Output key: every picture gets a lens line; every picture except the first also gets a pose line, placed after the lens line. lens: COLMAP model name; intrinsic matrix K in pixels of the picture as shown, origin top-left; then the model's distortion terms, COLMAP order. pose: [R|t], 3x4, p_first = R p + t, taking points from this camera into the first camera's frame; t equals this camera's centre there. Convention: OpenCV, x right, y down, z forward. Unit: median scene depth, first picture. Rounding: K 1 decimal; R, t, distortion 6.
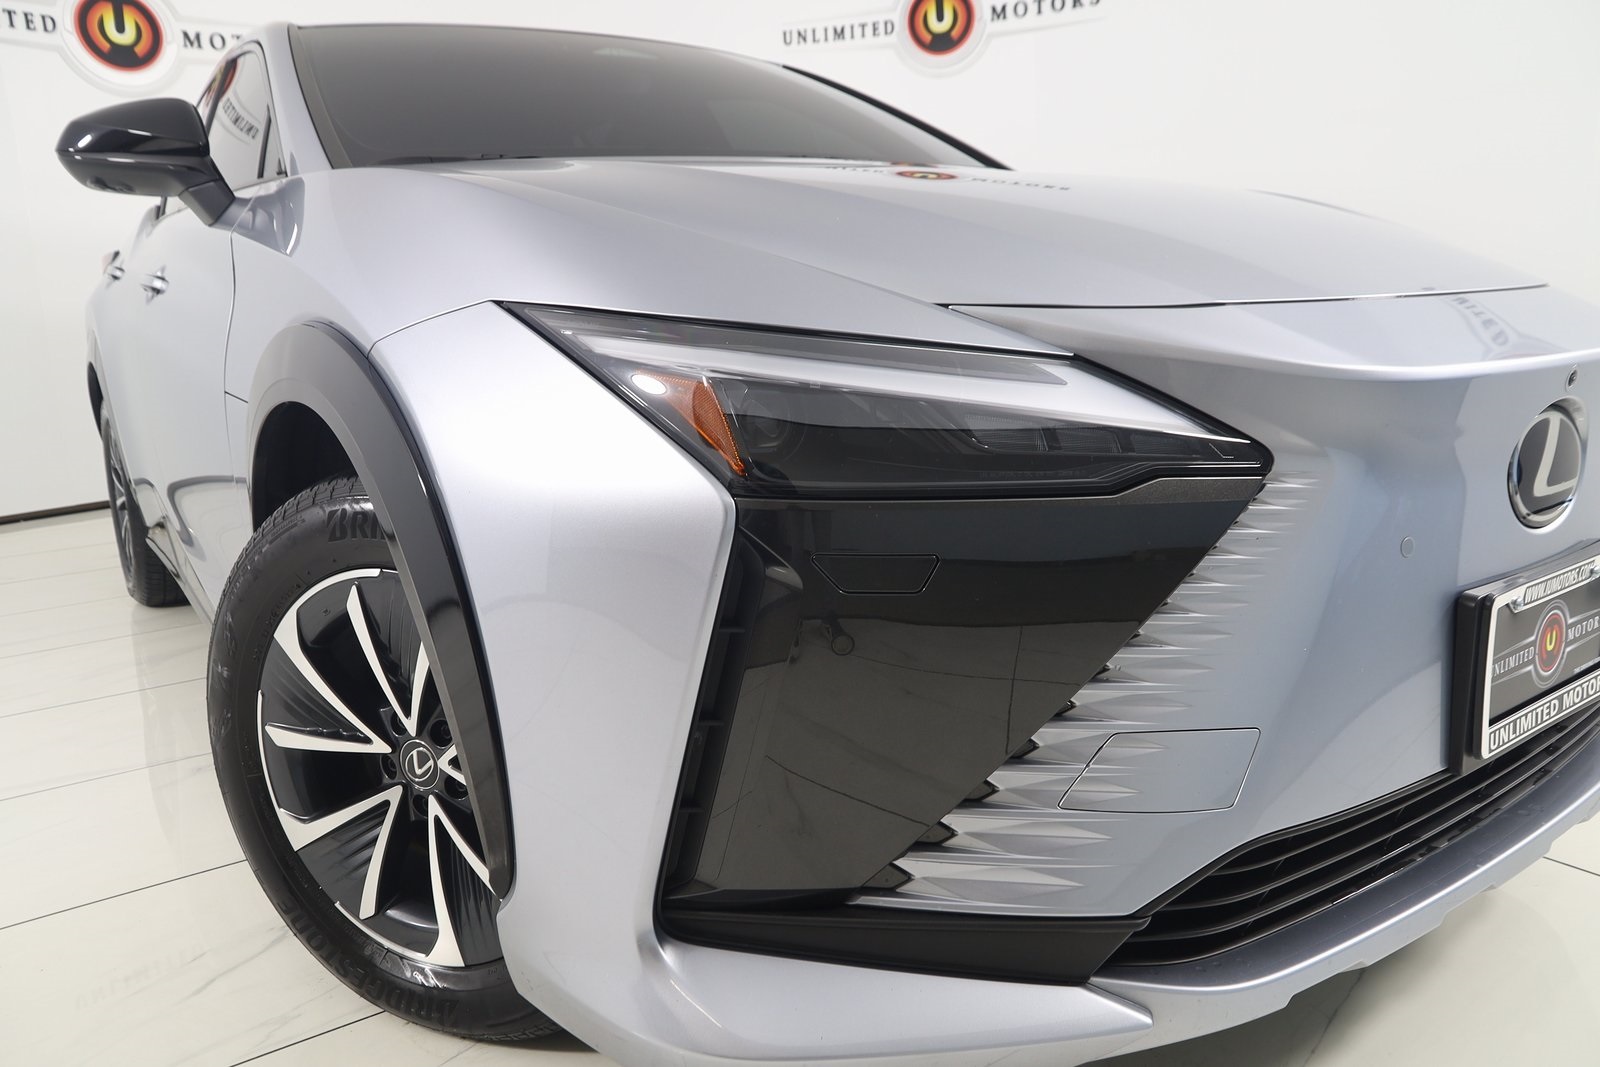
lens RADIAL K [[1149.7, 0, 800.0], [0, 1149.7, 533.5], [0, 0, 1]] dist [-0.087617, 0.067019]
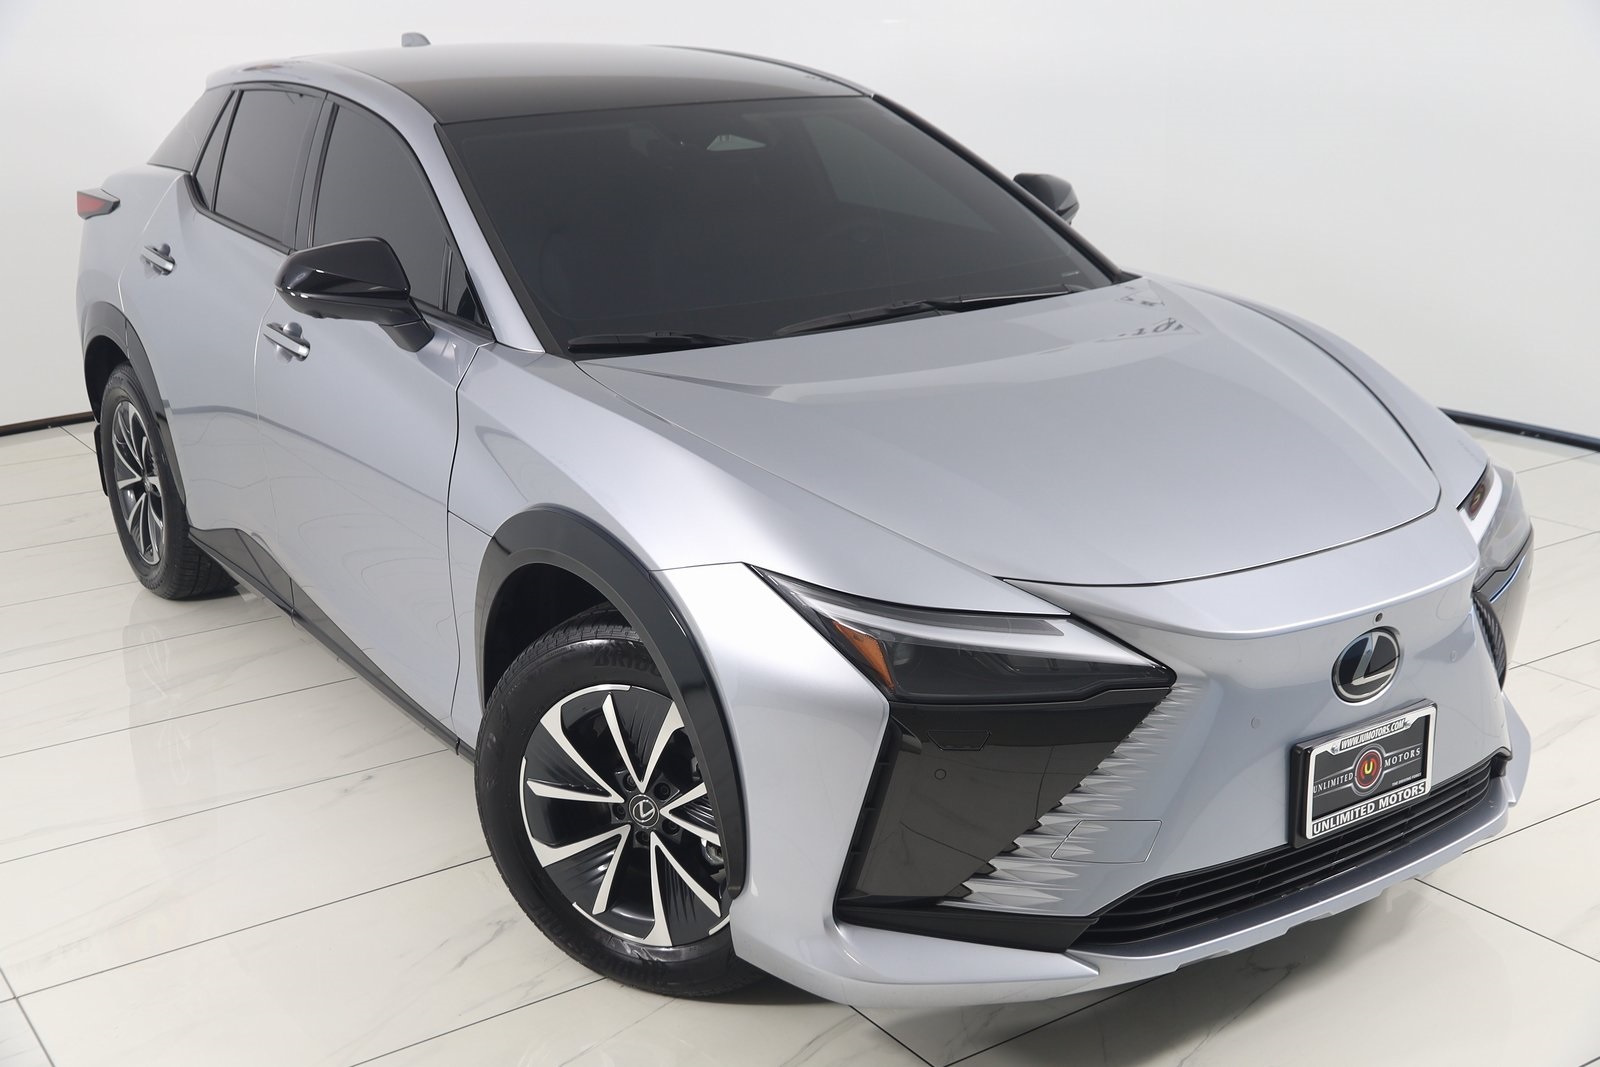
lens RADIAL K [[1850.4, 0, 791.6], [0, 1850.4, 515.5], [0, 0, 1]] dist [0.031199, 0.010343]
pose [[0.999574, 0.026993, -0.011099, -0.166345], [-0.025959, 0.996073, 0.084640, -0.518187], [0.013340, -0.084316, 0.996350, -1.822561]]
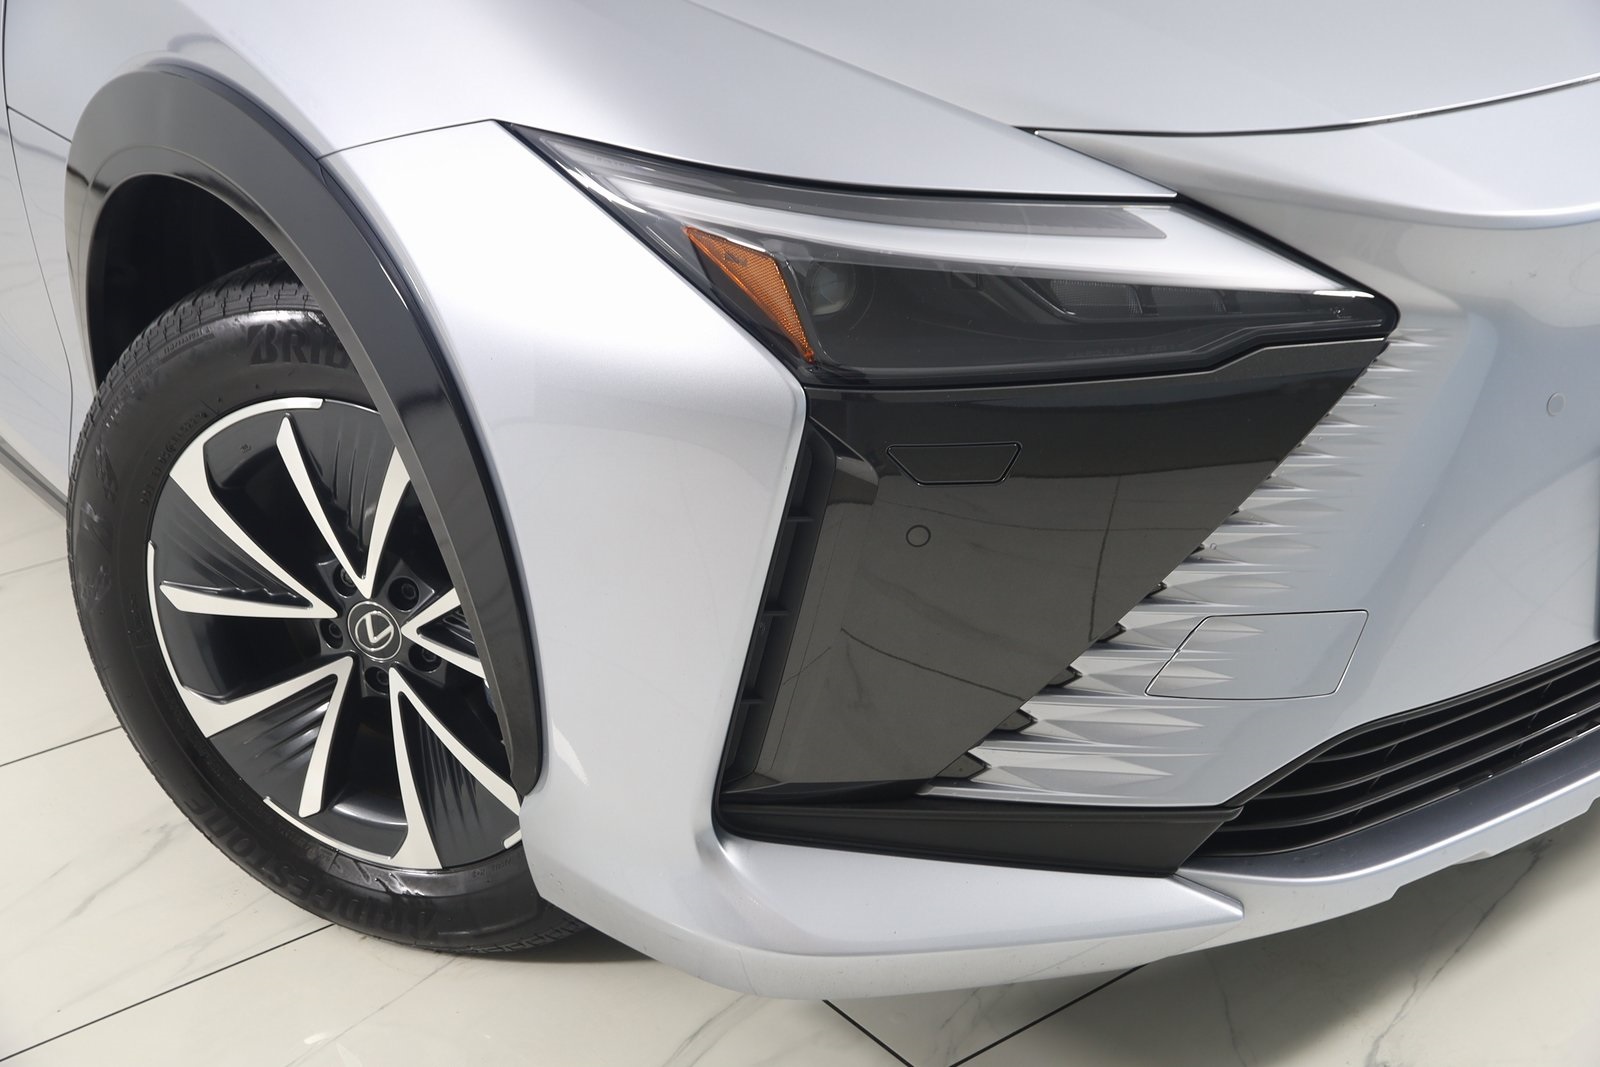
lens RADIAL K [[2038.6, 0, 800.0], [0, 2038.6, 533.5], [0, 0, 1]] dist [0.064160, 0.028746]
pose [[0.999673, -0.015384, 0.020420, -0.080685], [0.010750, 0.977598, 0.210207, -0.221015], [-0.023196, -0.209918, 0.977444, -0.547881]]
